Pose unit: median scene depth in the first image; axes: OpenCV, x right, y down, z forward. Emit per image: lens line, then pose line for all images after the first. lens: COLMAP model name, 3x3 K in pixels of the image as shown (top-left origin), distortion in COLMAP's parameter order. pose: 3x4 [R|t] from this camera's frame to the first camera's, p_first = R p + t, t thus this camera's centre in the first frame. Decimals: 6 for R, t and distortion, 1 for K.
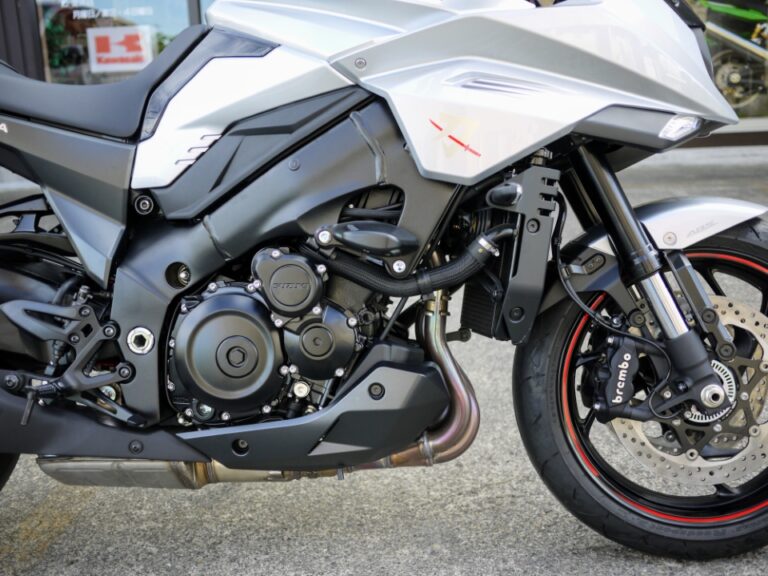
lens RADIAL K [[867.2, 0, 384.0], [0, 867.2, 288.0], [0, 0, 1]] dist [-0.027480, 0.025412]
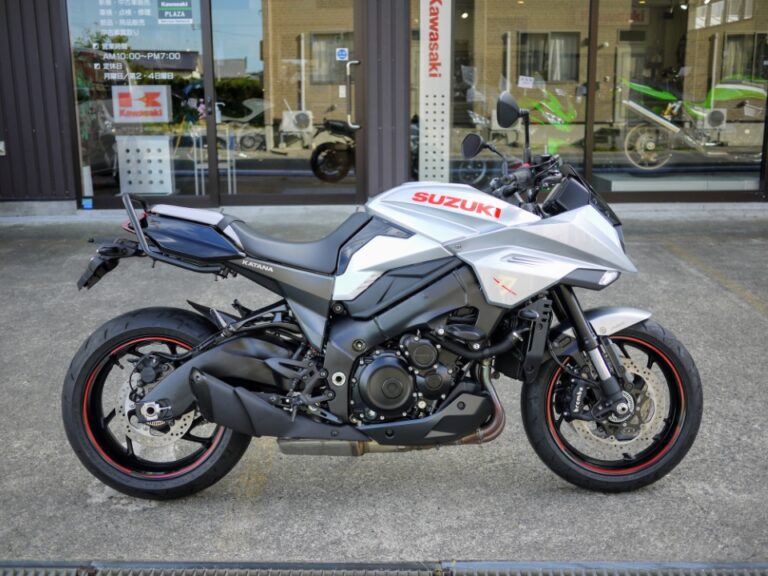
lens RADIAL K [[867.2, 0, 384.0], [0, 867.2, 288.0], [0, 0, 1]] dist [-0.027480, 0.025412]
pose [[0.996474, 0.017115, 0.082139, -0.342915], [-0.016754, 0.999847, -0.005091, -0.136668], [-0.082213, 0.003697, 0.996608, -0.962890]]
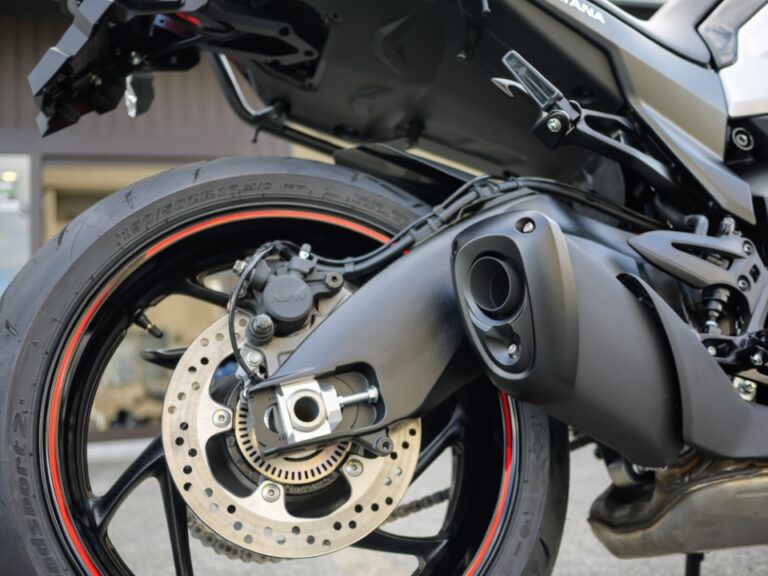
lens RADIAL K [[867.2, 0, 384.0], [0, 867.2, 288.0], [0, 0, 1]] dist [-0.027480, 0.025412]
pose [[0.943157, 0.025450, 0.331372, -0.849060], [0.104101, 0.924266, -0.367280, 0.282356], [-0.315623, 0.380899, 0.869079, 0.499517]]
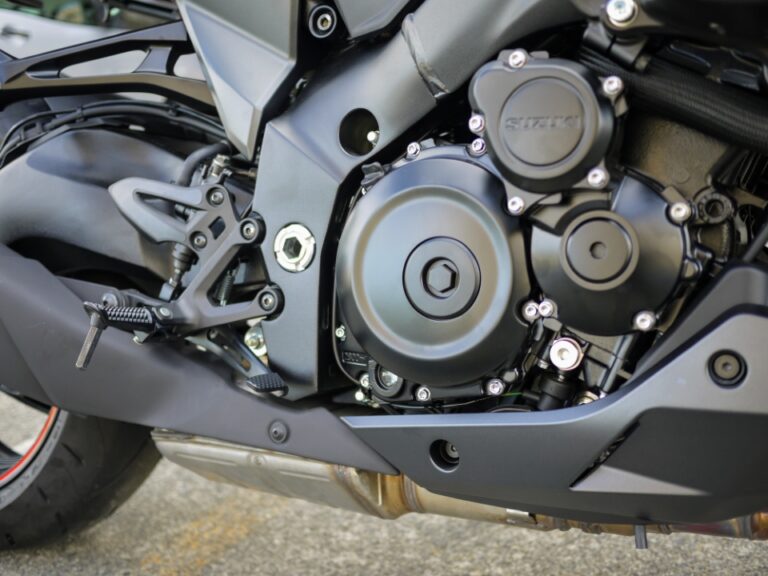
lens RADIAL K [[867.2, 0, 384.0], [0, 867.2, 288.0], [0, 0, 1]] dist [-0.027480, 0.025412]
pose [[0.914299, 0.054353, -0.401376, 0.005836], [-0.059446, 0.998231, -0.000236, 0.083840], [0.400654, 0.024076, 0.915913, 0.495062]]
